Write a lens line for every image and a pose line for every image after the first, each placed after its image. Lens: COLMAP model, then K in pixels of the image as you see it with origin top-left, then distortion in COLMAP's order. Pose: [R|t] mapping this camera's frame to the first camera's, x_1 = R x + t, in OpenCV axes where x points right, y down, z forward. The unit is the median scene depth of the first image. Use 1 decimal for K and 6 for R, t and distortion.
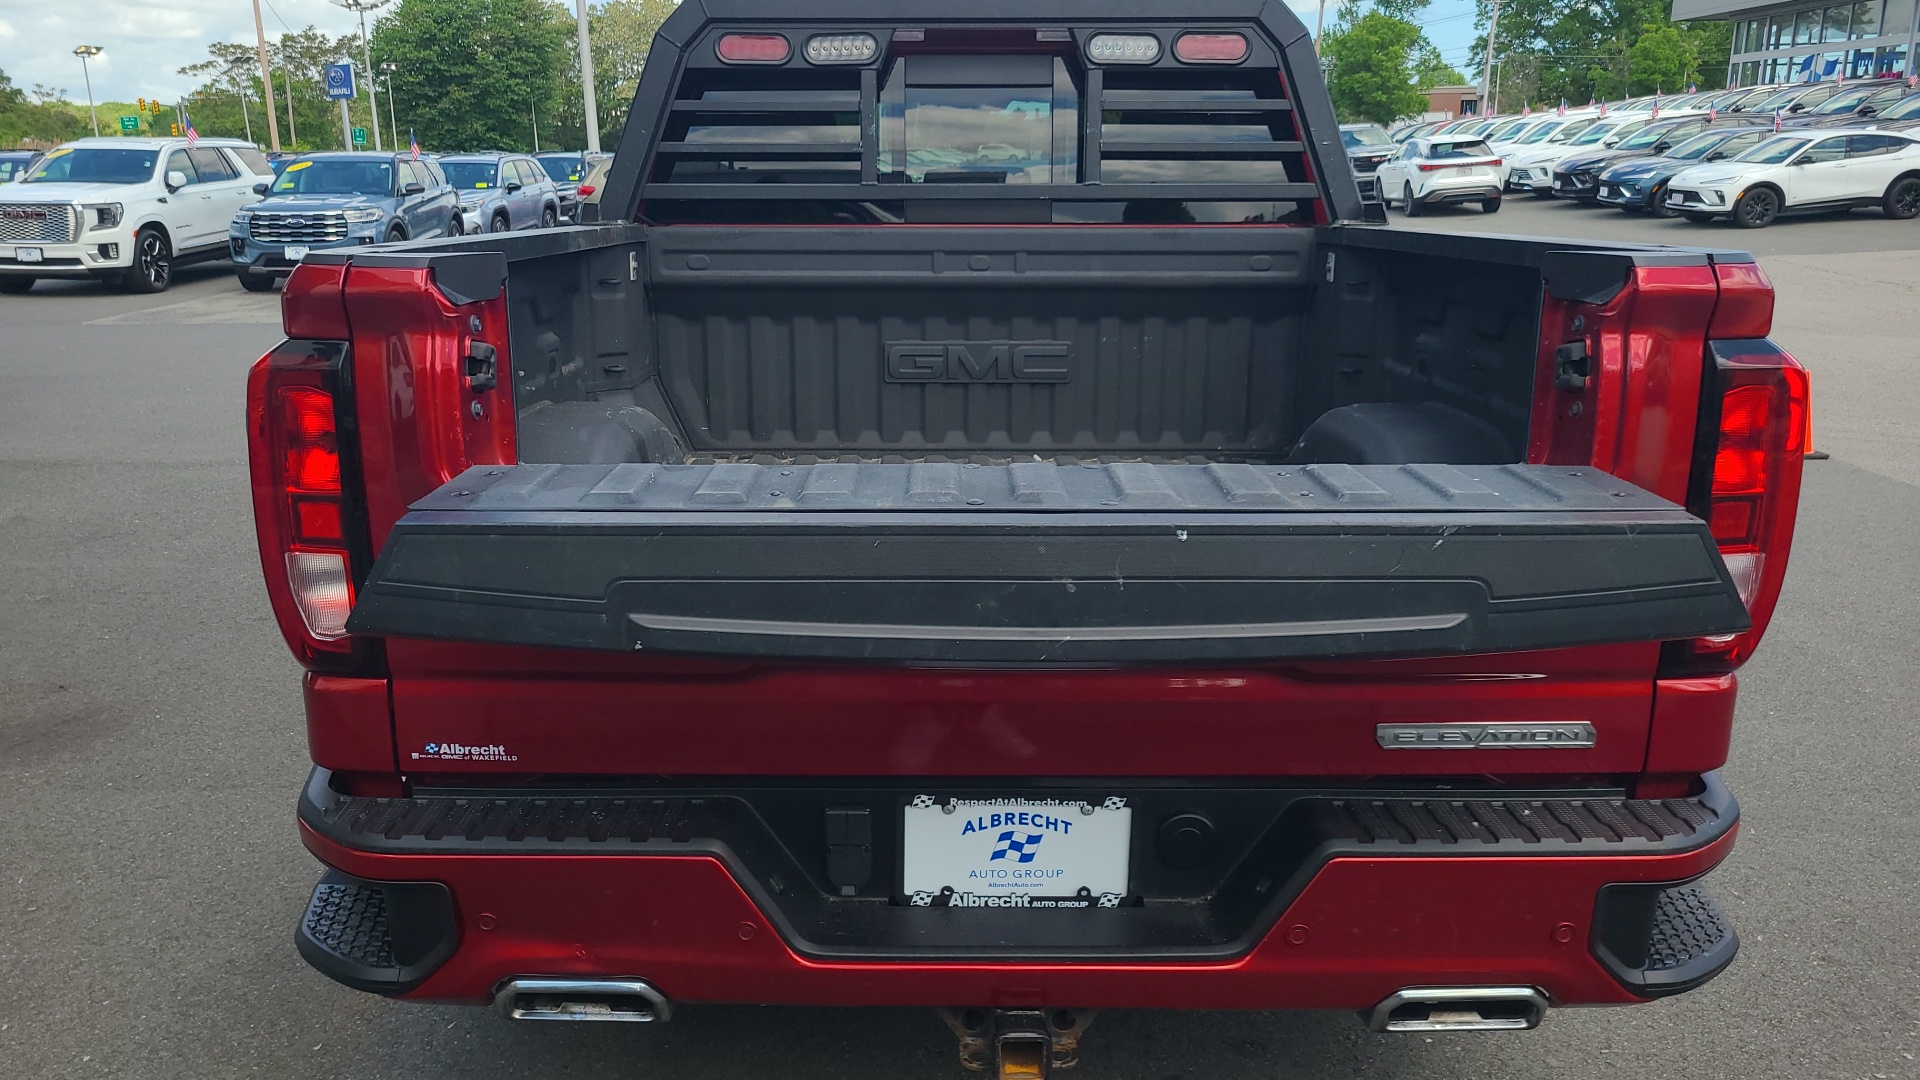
lens RADIAL K [[1407.9, 0, 940.4], [0, 1407.9, 548.9], [0, 0, 1]] dist [0.055866, -0.035982]
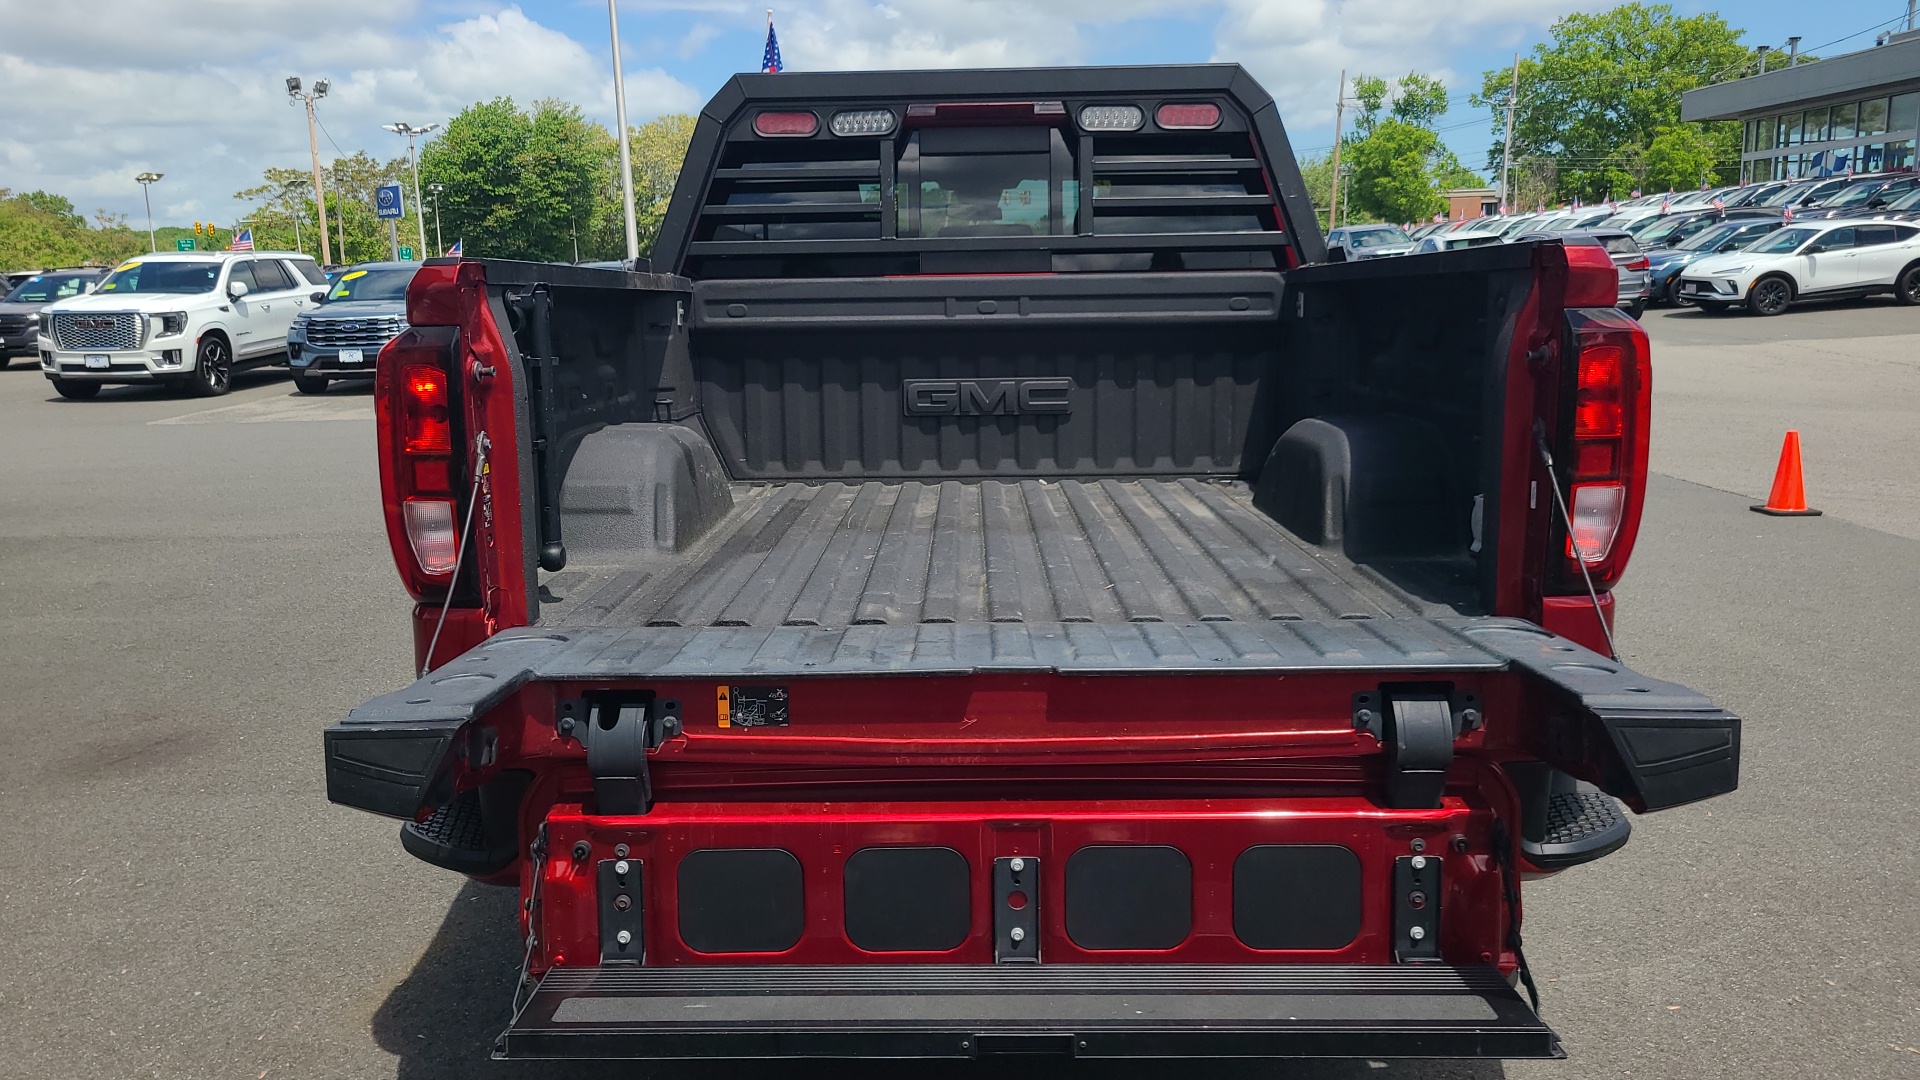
lens RADIAL K [[1407.9, 0, 949.6], [0, 1407.9, 537.4], [0, 0, 1]] dist [0.055866, -0.035982]
pose [[0.999778, -0.012689, -0.016815, 0.014713], [0.011303, 0.996723, -0.080102, 0.070431], [0.017776, 0.079894, 0.996645, -0.104928]]
